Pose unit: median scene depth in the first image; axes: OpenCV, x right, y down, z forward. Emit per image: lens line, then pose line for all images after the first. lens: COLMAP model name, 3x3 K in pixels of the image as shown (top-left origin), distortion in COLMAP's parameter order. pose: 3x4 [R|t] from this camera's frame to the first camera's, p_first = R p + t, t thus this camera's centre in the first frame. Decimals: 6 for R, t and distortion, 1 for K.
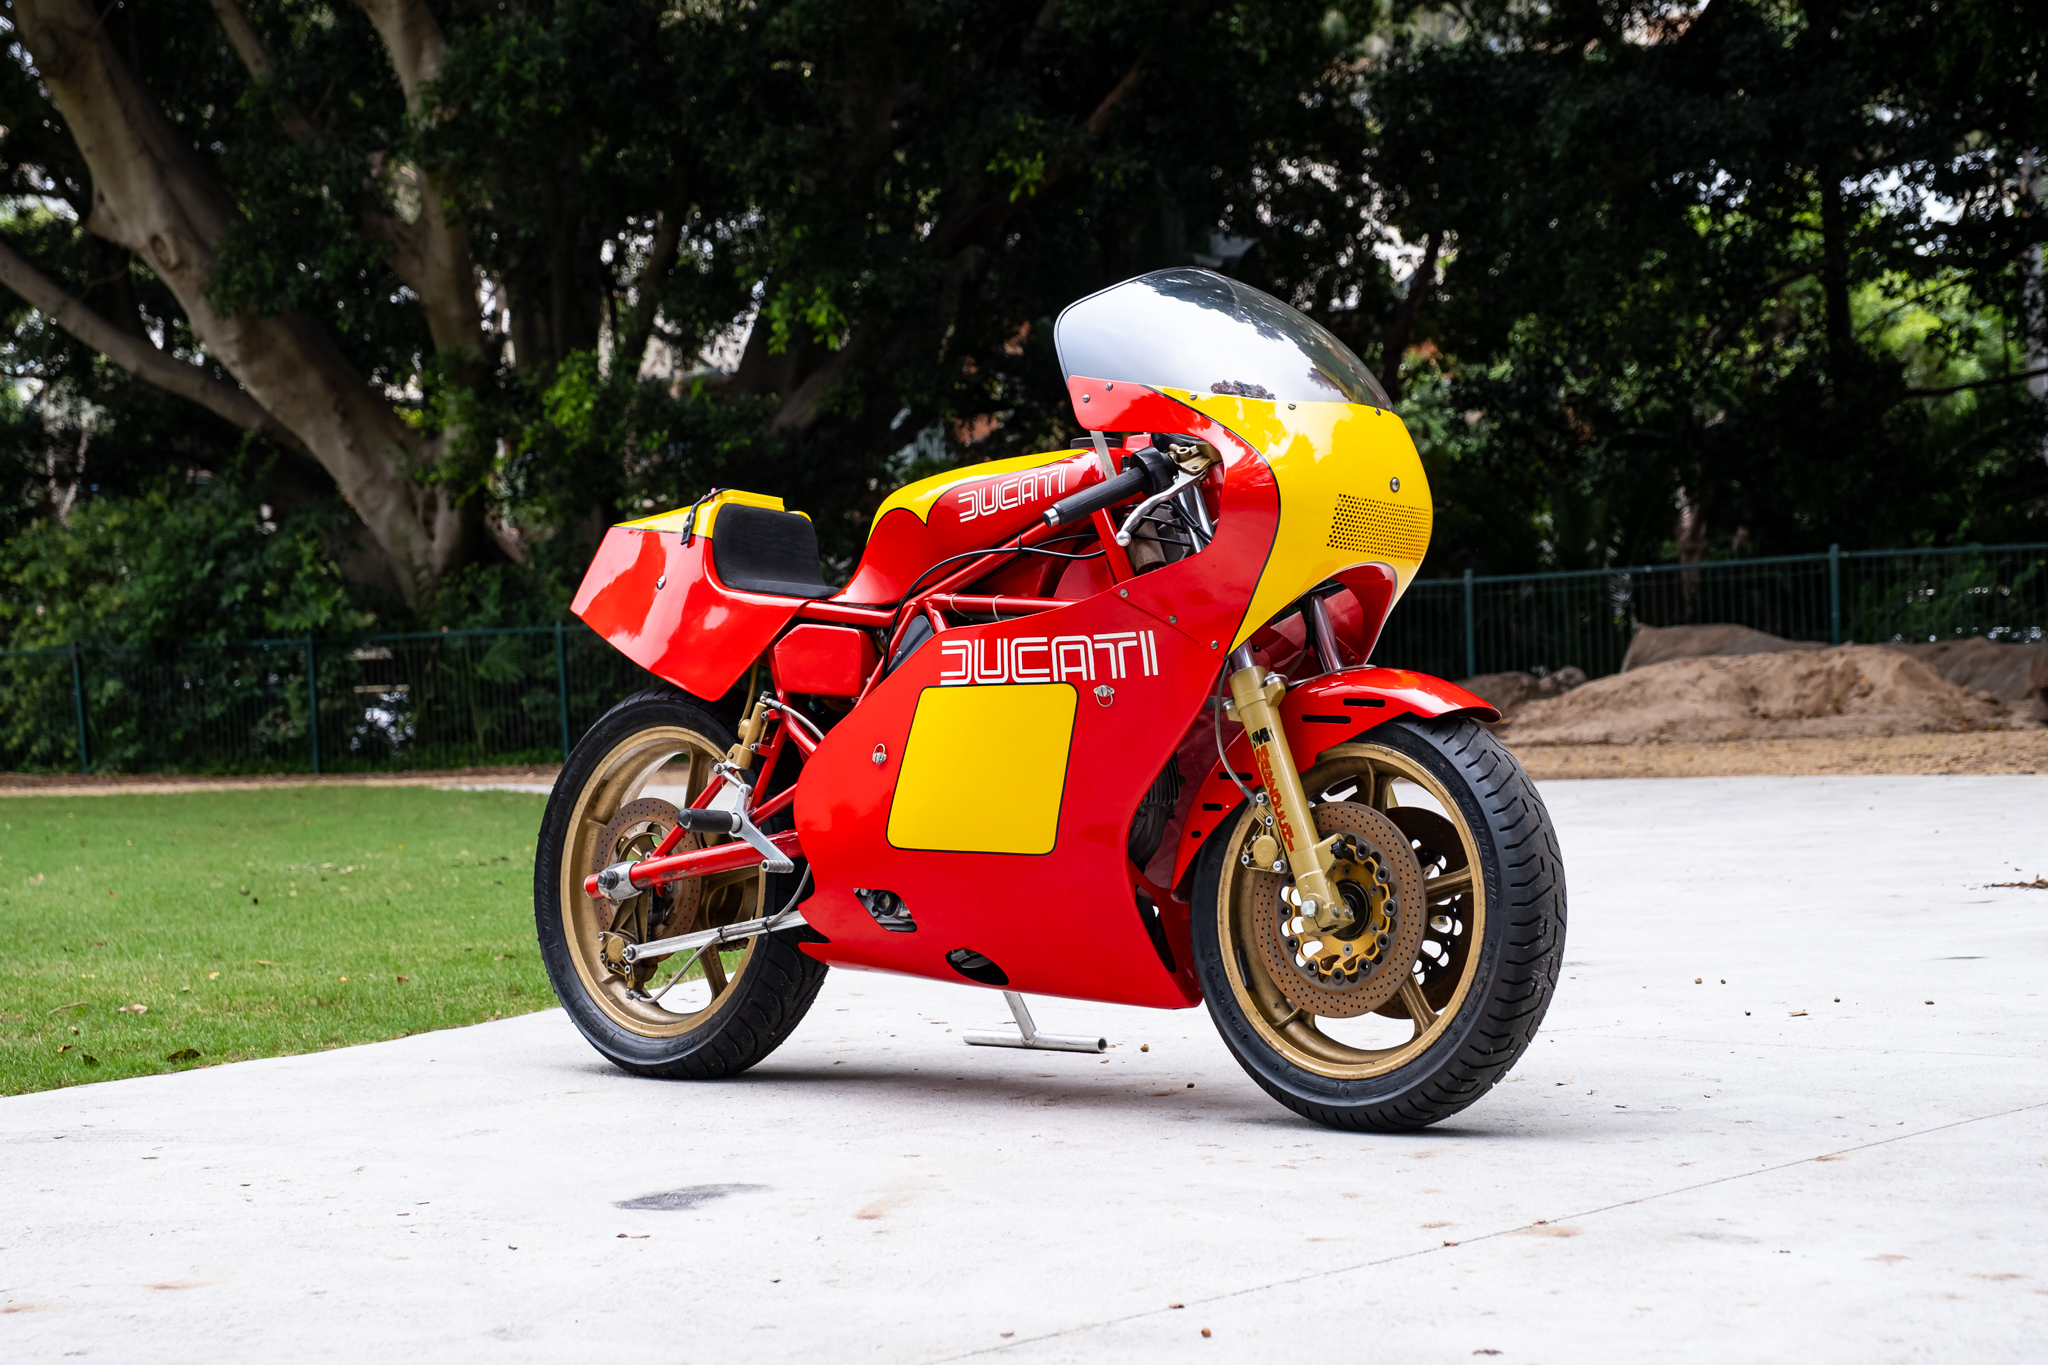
lens RADIAL K [[3449.9, 0, 1028.4], [0, 3449.9, 724.3], [0, 0, 1]] dist [0.167773, -0.942683]
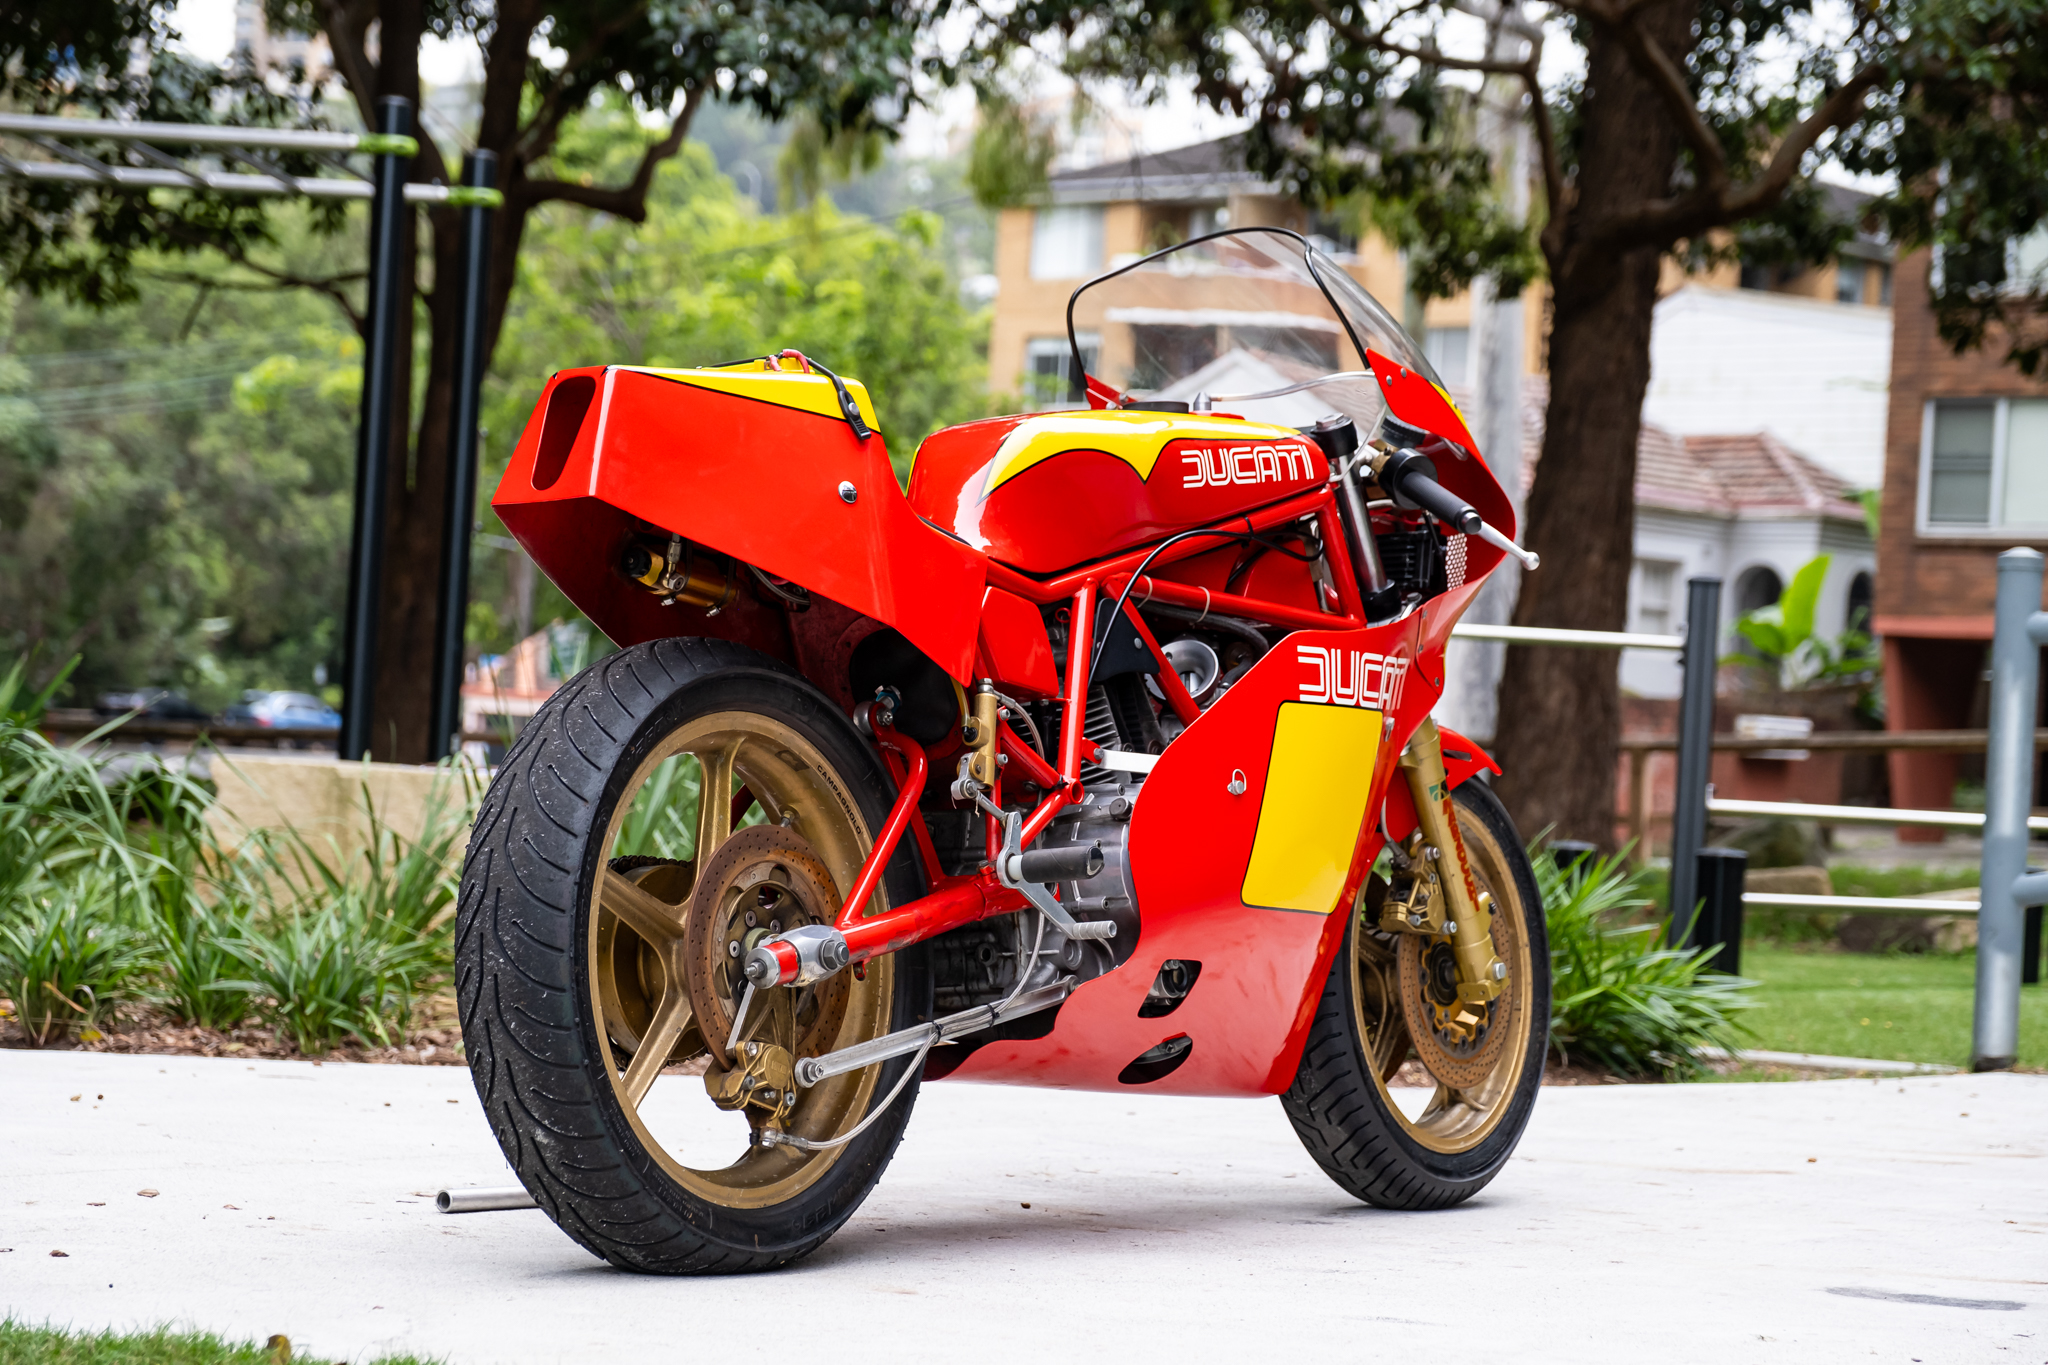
lens RADIAL K [[4750.7, 0, 1024.0], [0, 4750.7, 682.5], [0, 0, 1]] dist [0.605460, 0.037667]
pose [[-0.142401, 0.053830, 0.988344, -1.098936], [-0.029287, 0.997854, -0.058568, 0.050544], [-0.989376, -0.037286, -0.140519, 1.212778]]
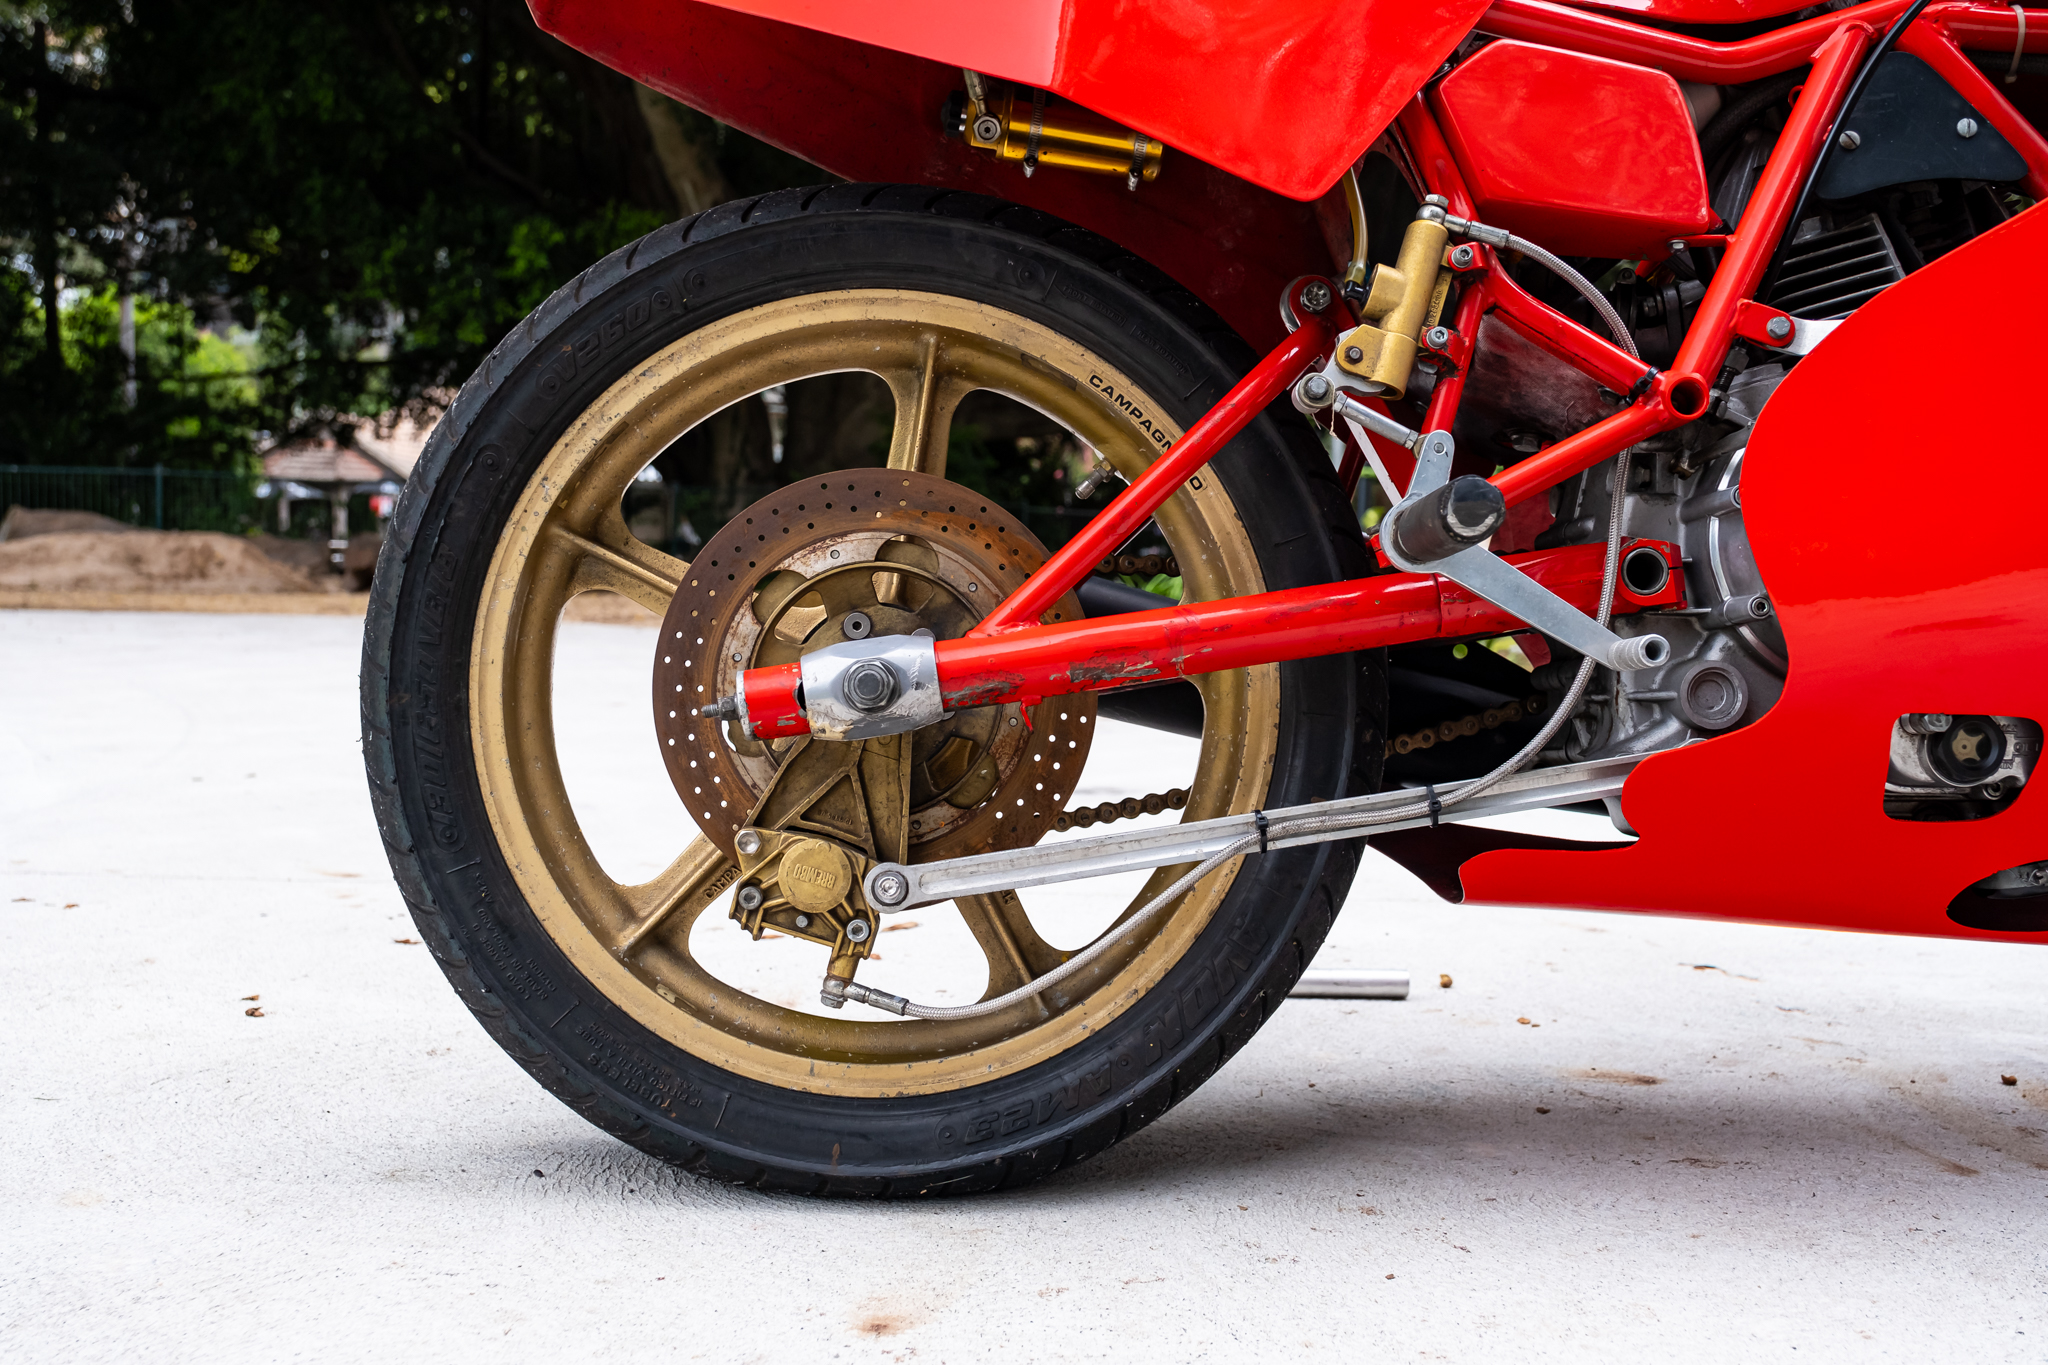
lens RADIAL K [[1900.3, 0, 1024.0], [0, 1900.3, 682.5], [0, 0, 1]] dist [0.009887, -0.001574]
pose [[0.711572, 0.010578, 0.702534, -0.274662], [-0.035850, 0.999131, 0.021267, 0.044382], [-0.701698, -0.040319, 0.711333, 0.947788]]
